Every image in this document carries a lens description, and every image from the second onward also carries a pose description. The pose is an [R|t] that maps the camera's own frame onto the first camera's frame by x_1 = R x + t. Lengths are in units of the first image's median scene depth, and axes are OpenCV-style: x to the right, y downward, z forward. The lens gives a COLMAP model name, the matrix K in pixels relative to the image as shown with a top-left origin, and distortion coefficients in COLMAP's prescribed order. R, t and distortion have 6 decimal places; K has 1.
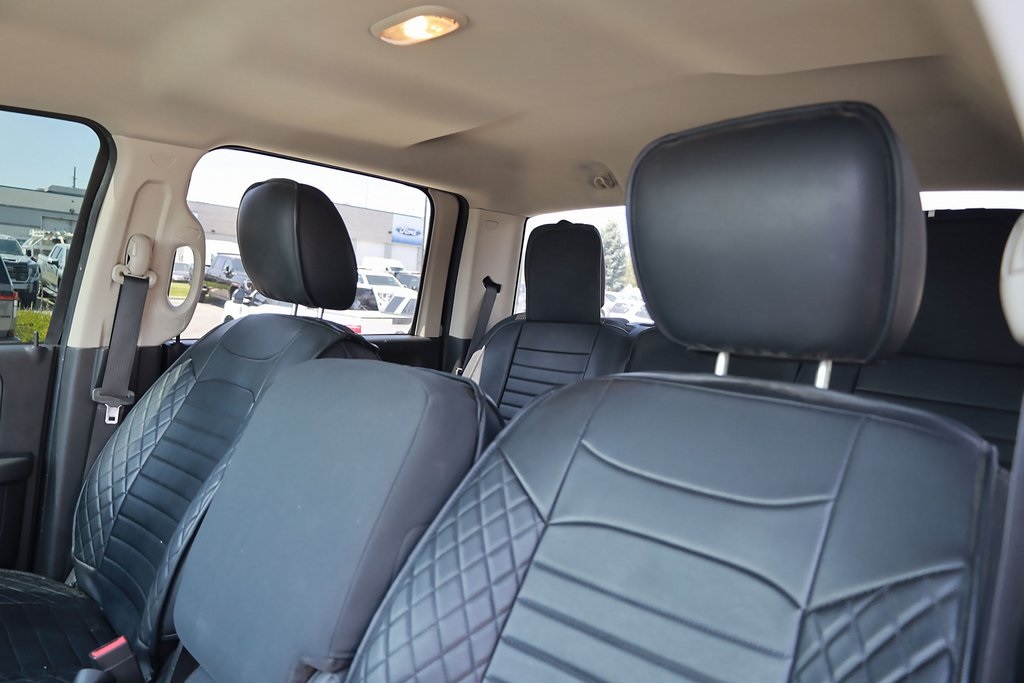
lens RADIAL K [[716.0, 0, 510.4], [0, 716.0, 343.4], [0, 0, 1]] dist [-0.006726, -0.004660]
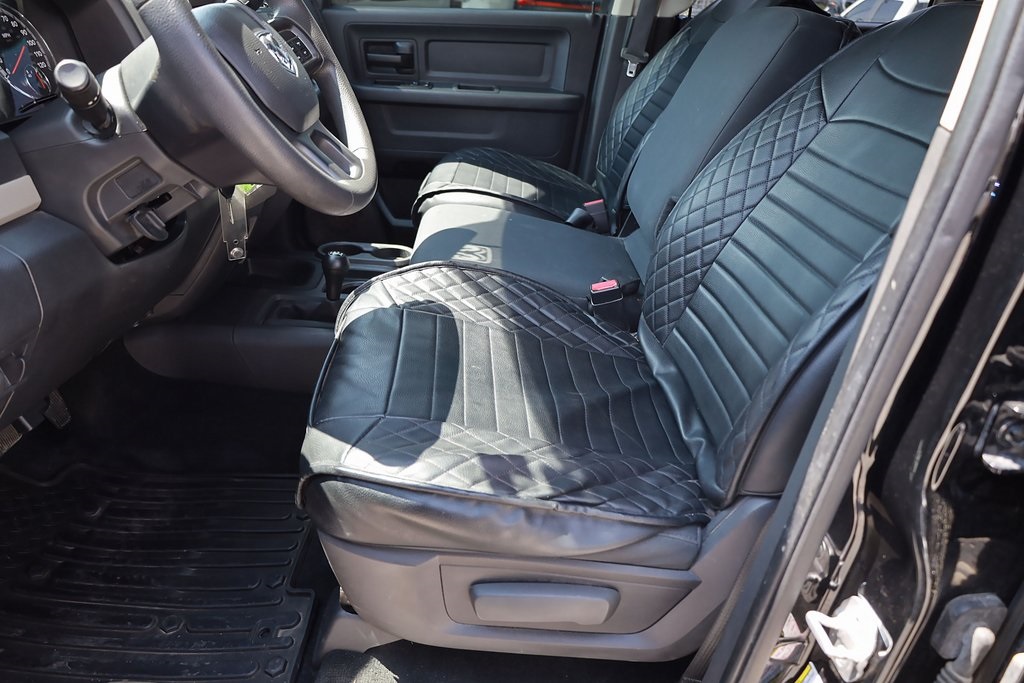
lens RADIAL K [[716.0, 0, 513.6], [0, 716.0, 339.7], [0, 0, 1]] dist [-0.006726, -0.004660]
pose [[0.701319, 0.295157, -0.648871, 0.331941], [-0.053972, 0.929626, 0.364531, 0.097140], [0.710801, -0.220632, 0.667895, -0.191722]]
